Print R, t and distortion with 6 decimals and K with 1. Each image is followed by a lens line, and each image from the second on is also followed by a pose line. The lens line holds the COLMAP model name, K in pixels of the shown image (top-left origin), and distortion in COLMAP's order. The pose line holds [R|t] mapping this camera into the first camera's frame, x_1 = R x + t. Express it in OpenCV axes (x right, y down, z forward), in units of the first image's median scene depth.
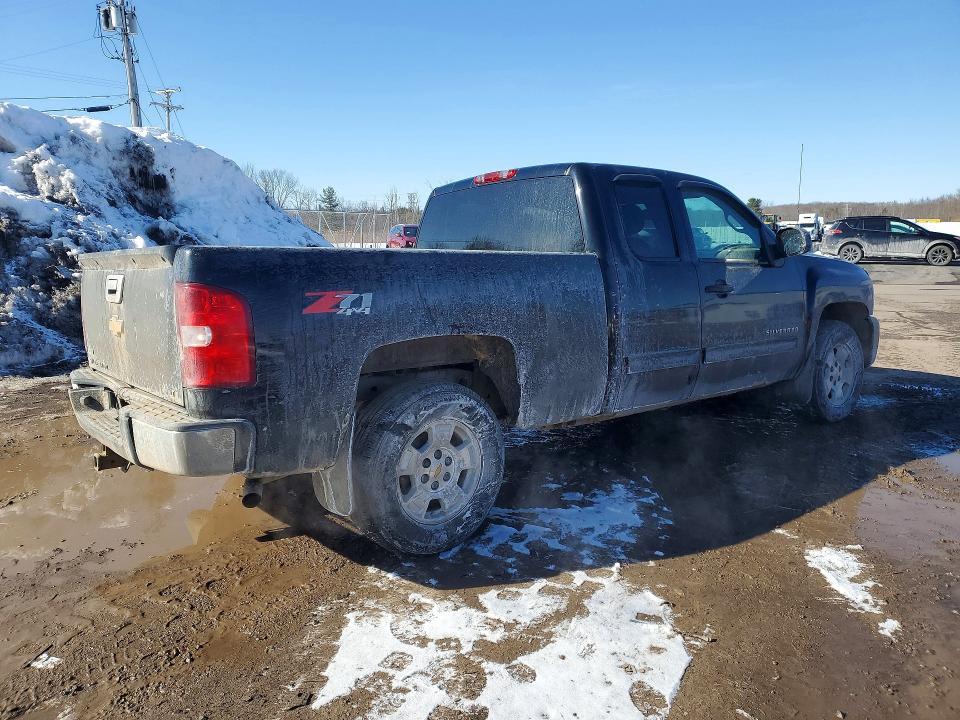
lens RADIAL K [[723.3, 0, 480.0], [0, 723.3, 360.0], [0, 0, 1]] dist [0.005109, 0.004552]
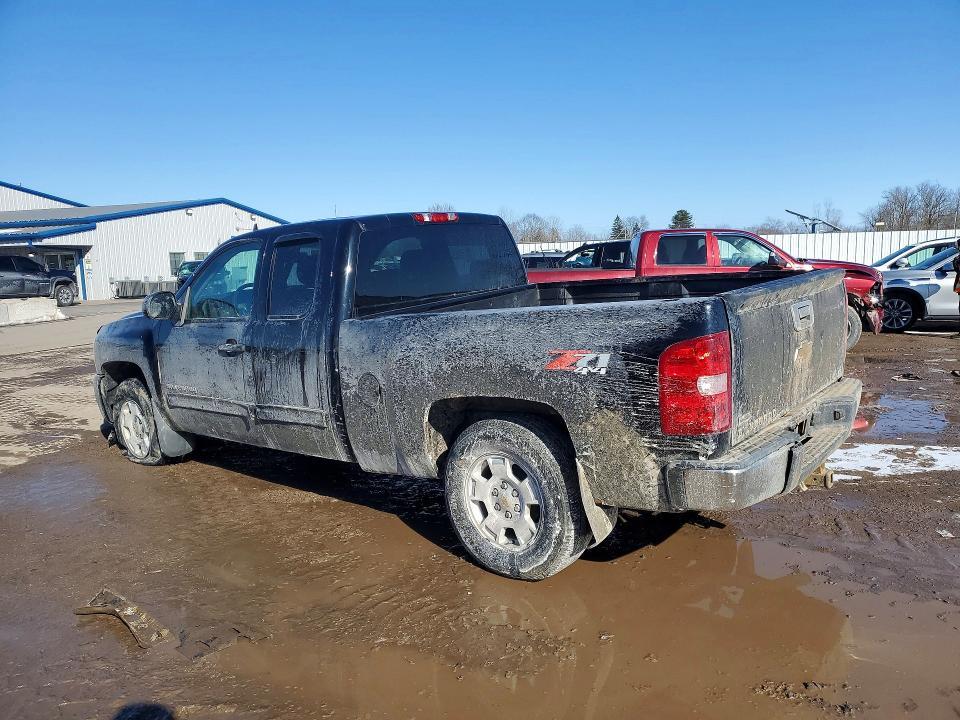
lens RADIAL K [[723.3, 0, 480.0], [0, 723.3, 360.0], [0, 0, 1]] dist [0.005109, 0.004552]
pose [[-0.169653, -0.118487, 0.978355, -0.138510], [0.201478, 0.967608, 0.152123, -0.026995], [-0.964689, 0.222925, -0.140286, 0.153303]]
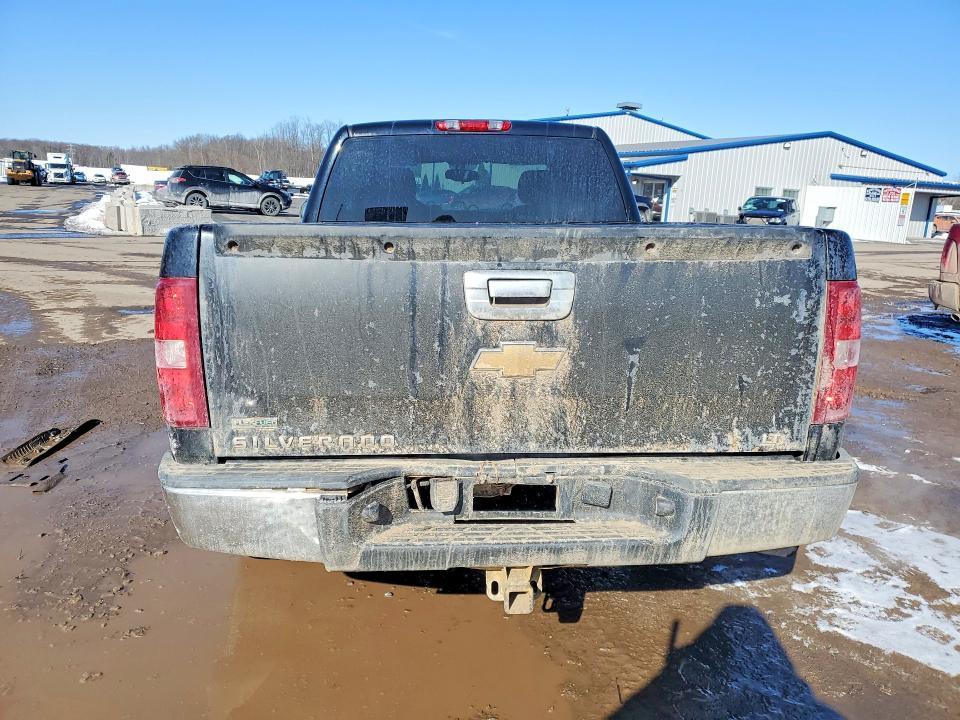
lens RADIAL K [[723.3, 0, 480.0], [0, 723.3, 360.0], [0, 0, 1]] dist [0.005109, 0.004552]
pose [[0.595661, -0.142494, 0.790495, -0.092709], [0.084115, 0.989794, 0.115037, -0.010478], [-0.798819, -0.002031, 0.601567, 0.066256]]
